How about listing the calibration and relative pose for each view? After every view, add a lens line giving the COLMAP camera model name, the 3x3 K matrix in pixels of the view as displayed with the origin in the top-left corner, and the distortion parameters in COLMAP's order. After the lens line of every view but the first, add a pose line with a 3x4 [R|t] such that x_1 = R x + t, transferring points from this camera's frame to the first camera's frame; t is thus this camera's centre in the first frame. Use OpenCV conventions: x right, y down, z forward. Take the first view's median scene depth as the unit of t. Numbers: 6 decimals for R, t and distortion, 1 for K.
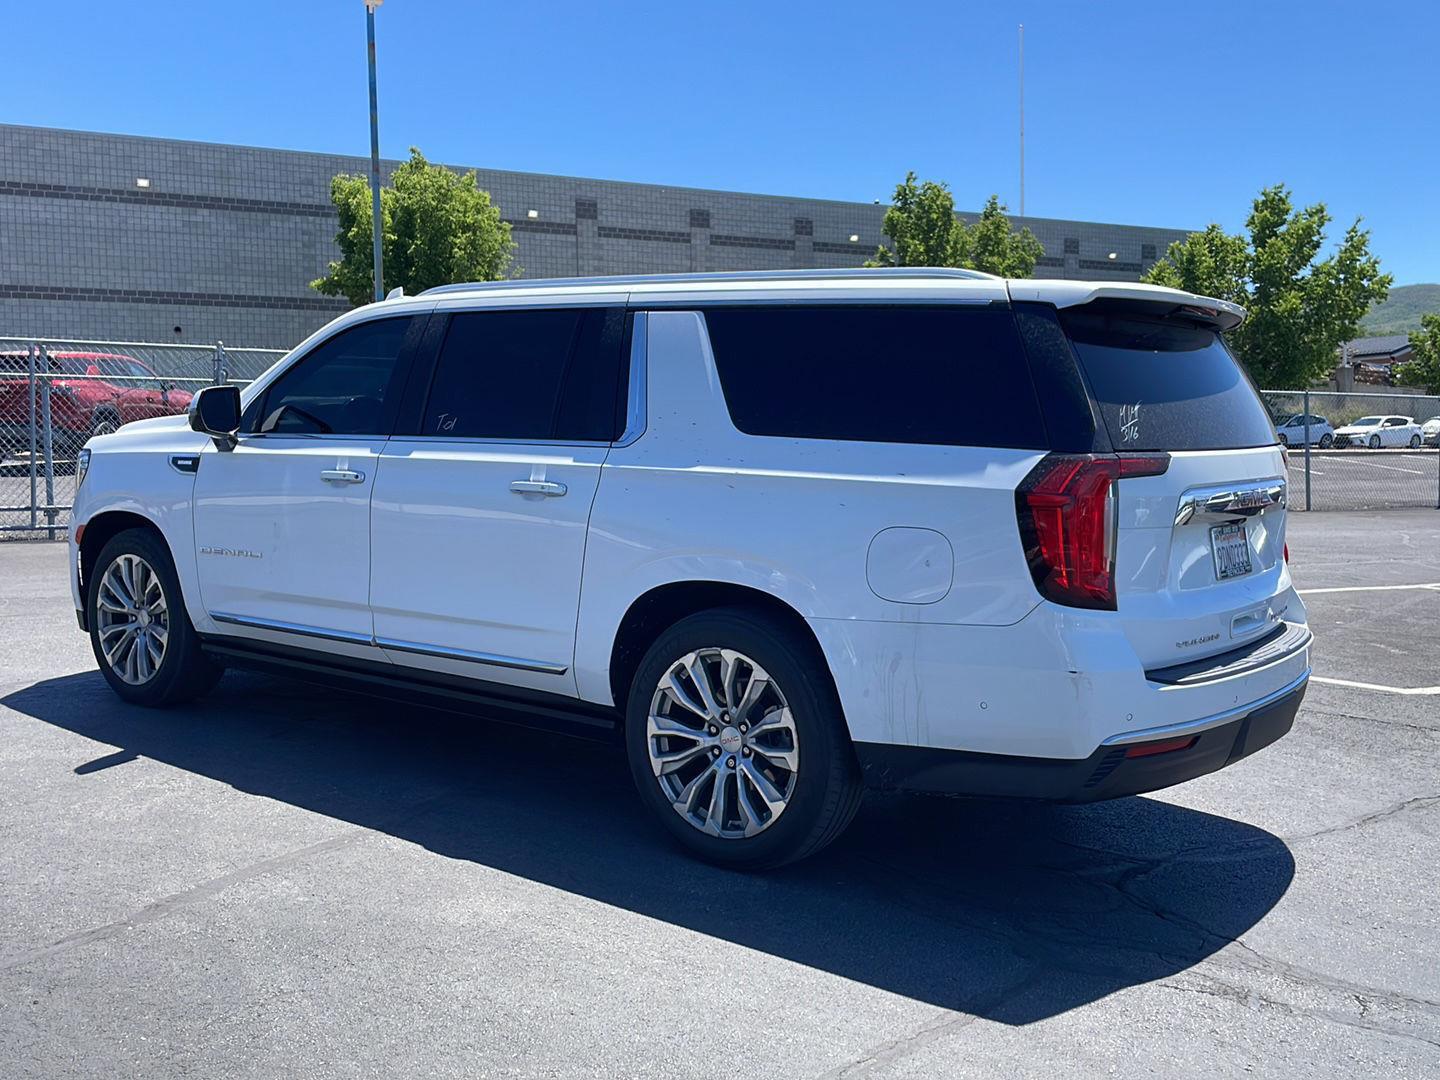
lens RADIAL K [[1399.4, 0, 708.6], [0, 1399.4, 540.8], [0, 0, 1]] dist [0.048701, 0.000000]
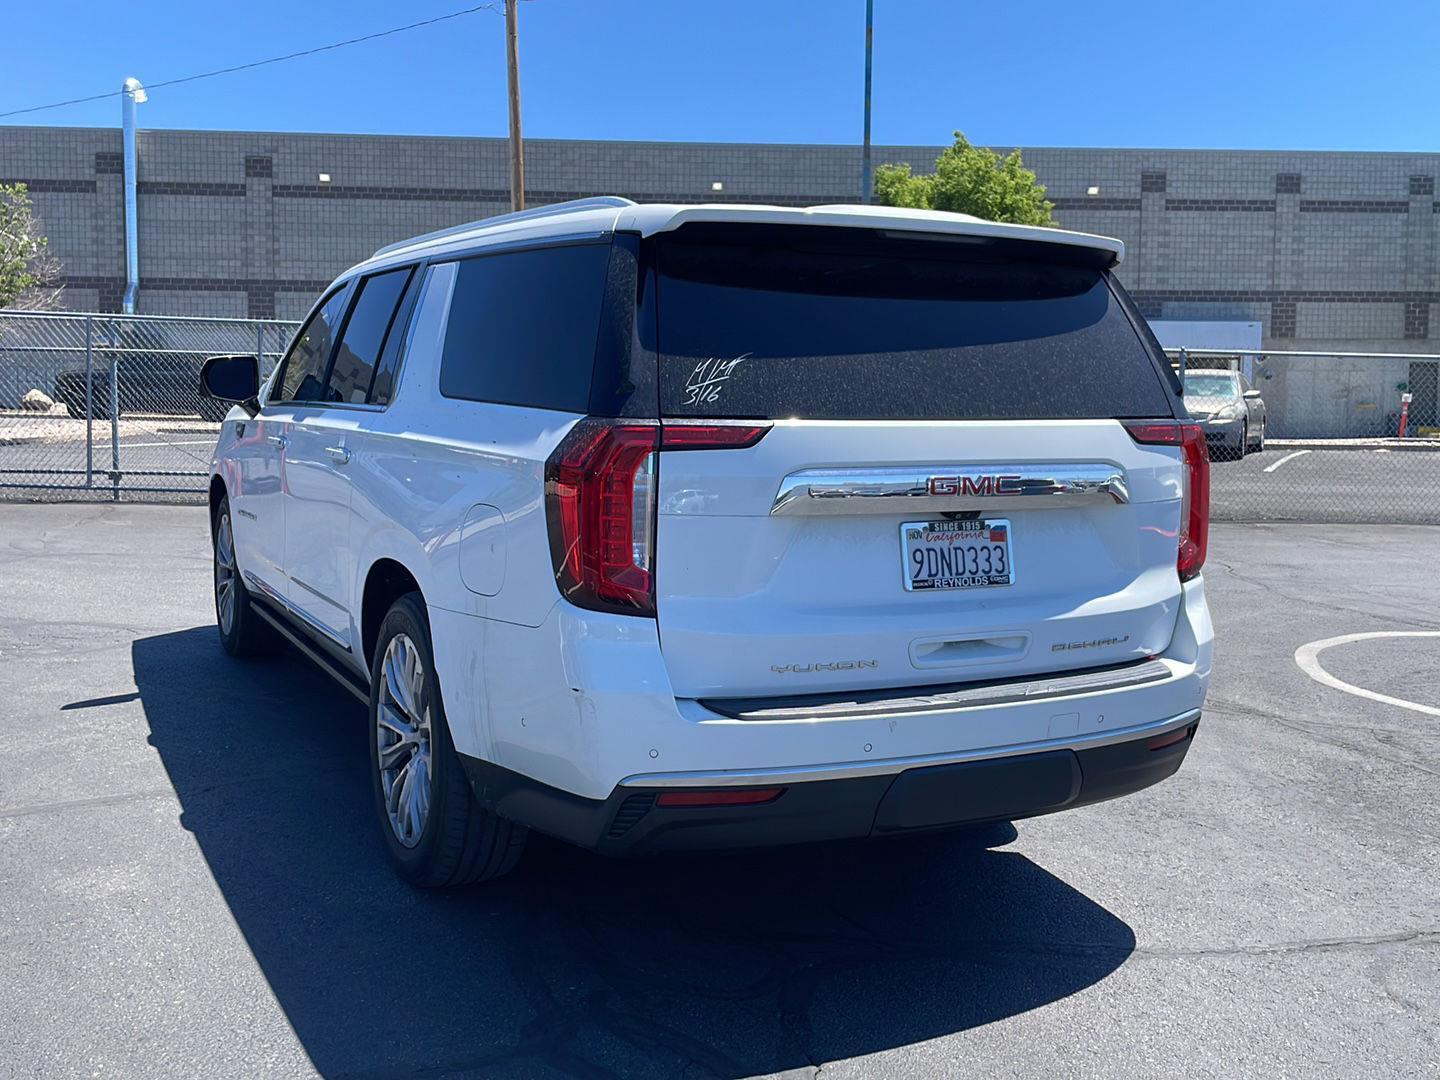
lens RADIAL K [[1399.4, 0, 709.3], [0, 1399.4, 534.9], [0, 0, 1]] dist [0.048701, 0.000000]
pose [[0.908015, 0.044821, -0.416533, 0.412139], [-0.043225, 0.998977, 0.013267, -0.005627], [0.416701, 0.005958, 0.909024, 0.191315]]
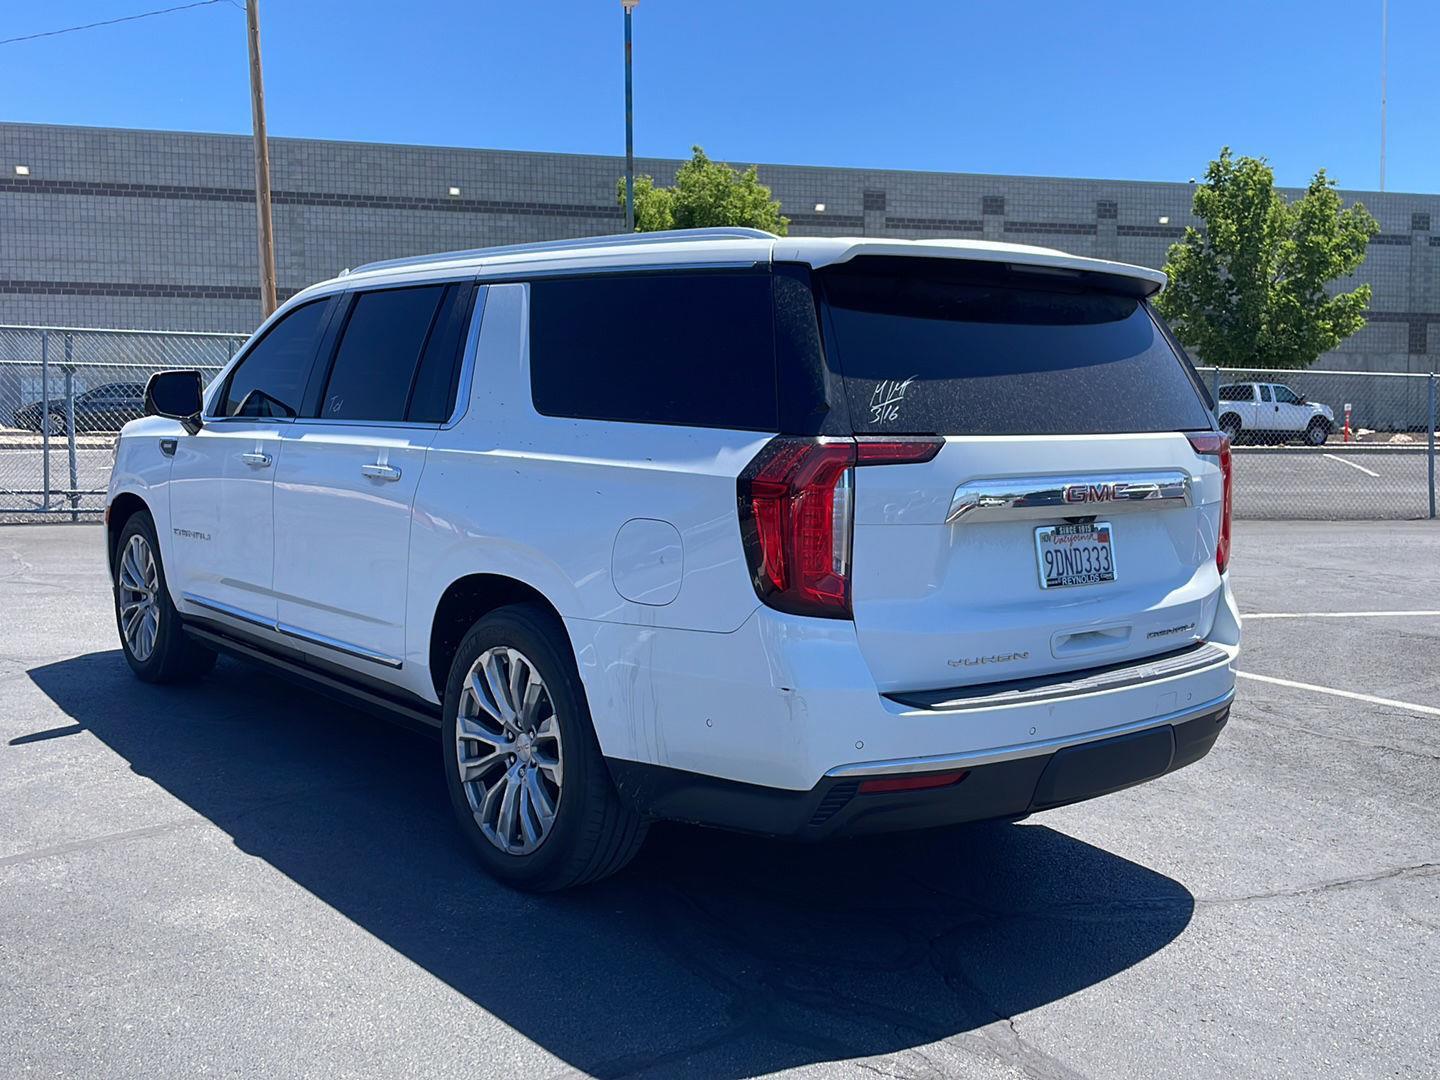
lens RADIAL K [[1399.4, 0, 707.5], [0, 1399.4, 537.8], [0, 0, 1]] dist [0.048701, 0.000000]
pose [[0.973429, 0.021483, -0.227977, 0.254602], [-0.021158, 0.999769, 0.003867, -0.001266], [0.228007, 0.001059, 0.973659, 0.096195]]
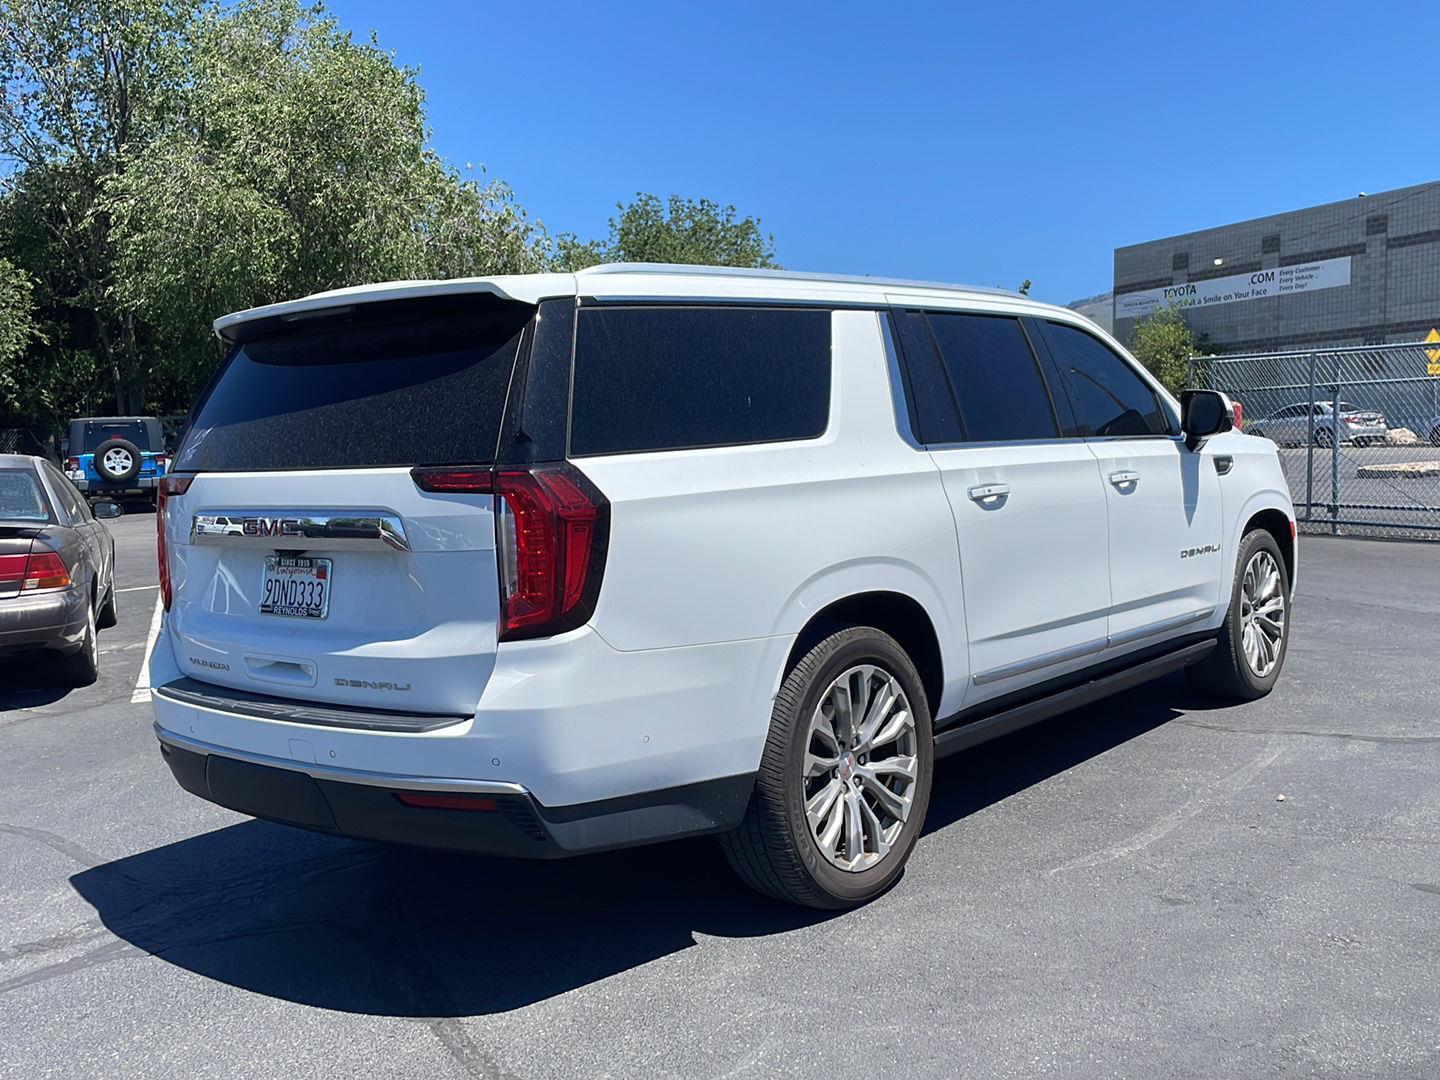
lens RADIAL K [[1399.4, 0, 721.1], [0, 1399.4, 546.4], [0, 0, 1]] dist [0.048701, 0.000000]
pose [[-0.011945, 0.065448, -0.997784, 0.905406], [-0.056694, 0.996206, 0.066023, -0.066385], [0.998320, 0.057357, -0.008190, 0.930266]]
